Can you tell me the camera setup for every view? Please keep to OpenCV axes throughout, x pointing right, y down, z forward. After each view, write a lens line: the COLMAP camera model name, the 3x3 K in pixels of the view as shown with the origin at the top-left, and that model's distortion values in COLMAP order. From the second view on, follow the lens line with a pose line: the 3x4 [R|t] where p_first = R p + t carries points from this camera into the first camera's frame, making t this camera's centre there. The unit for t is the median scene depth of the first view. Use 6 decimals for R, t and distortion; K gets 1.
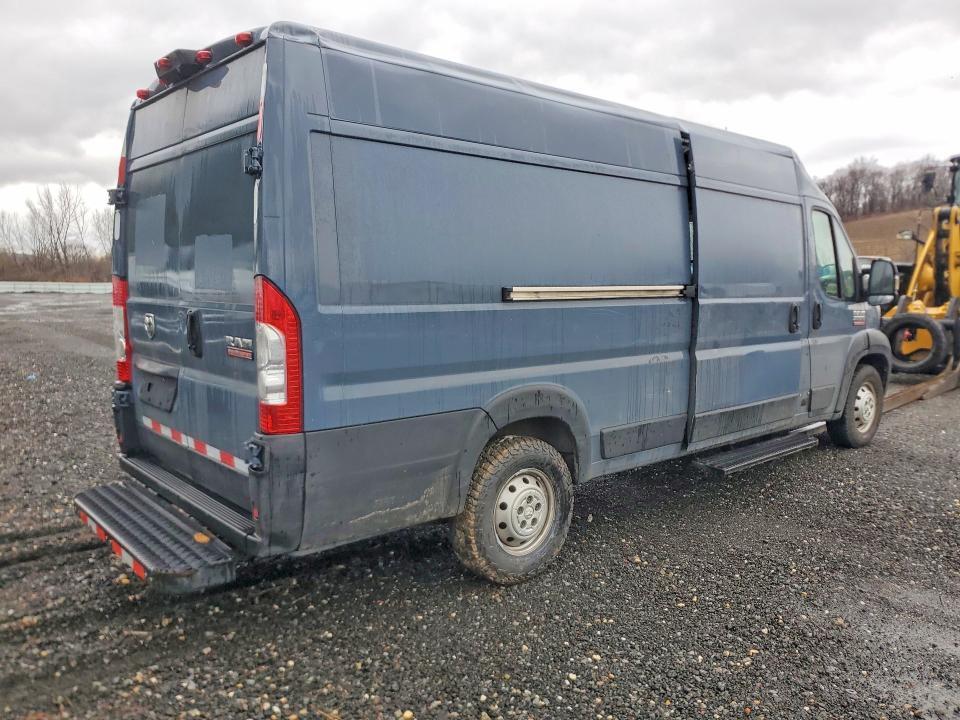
lens RADIAL K [[726.1, 0, 485.6], [0, 726.1, 373.2], [0, 0, 1]] dist [0.036364, -0.000173]
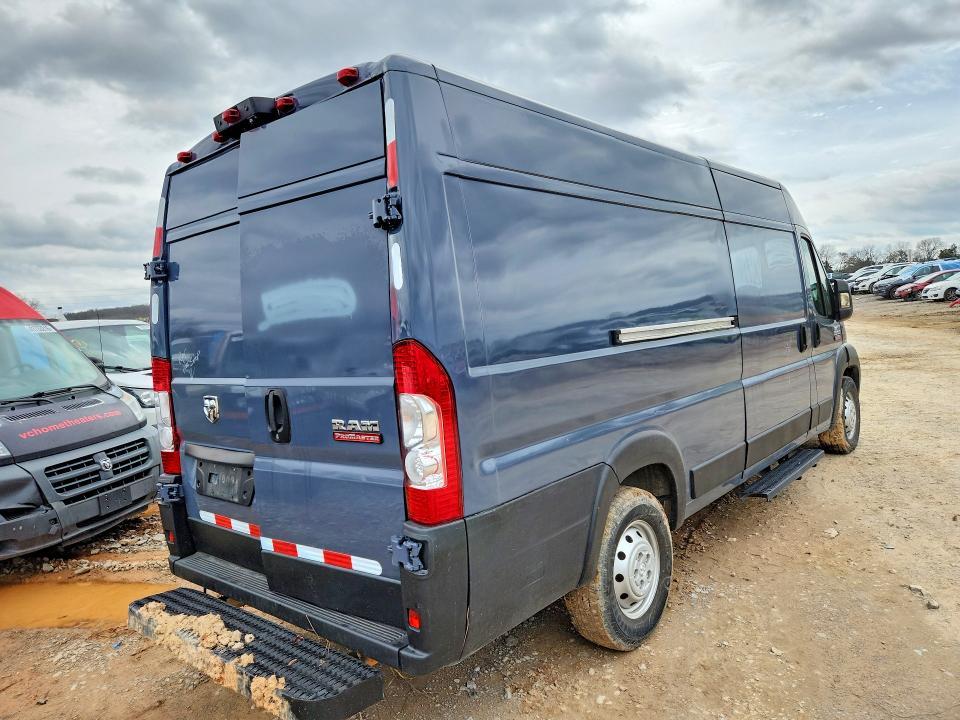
lens RADIAL K [[653.0, 0, 486.5], [0, 653.0, 359.6], [0, 0, 1]] dist [0.035348, 0.000150]
pose [[0.987687, -0.092061, 0.126491, -0.237986], [0.101527, 0.992329, -0.070532, -0.035616], [-0.119027, 0.082506, 0.989457, 0.176402]]
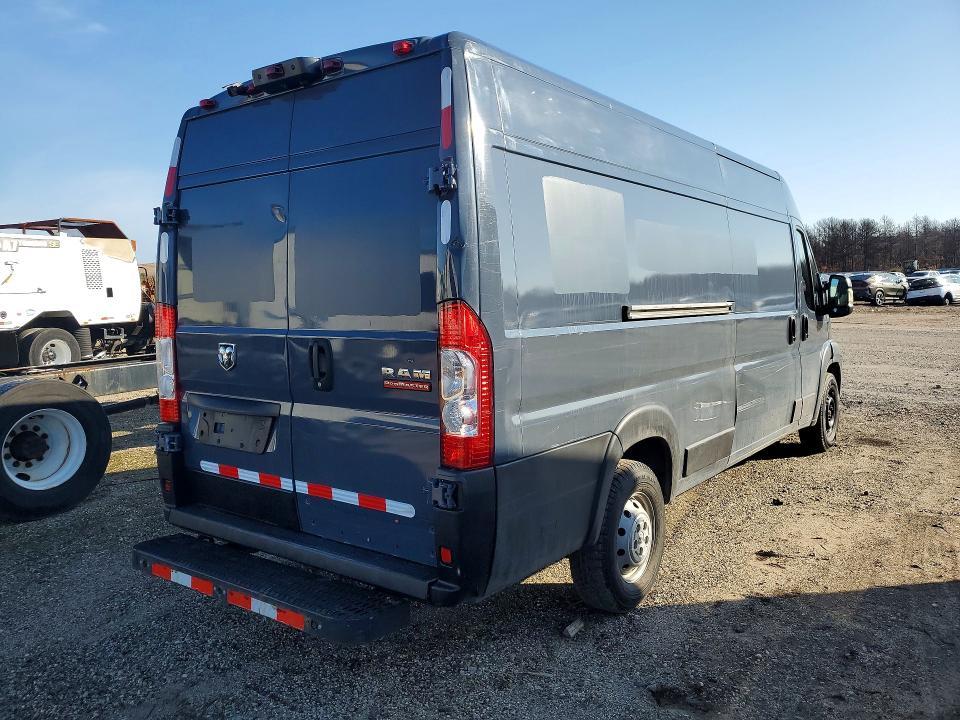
lens RADIAL K [[742.8, 0, 481.0], [0, 742.8, 345.0], [0, 0, 1]] dist [0.028335, -0.001343]
pose [[0.980426, -0.030995, 0.194435, -0.348571], [0.043621, 0.997185, -0.060992, -0.012742], [-0.191997, 0.068279, 0.979017, 0.054379]]
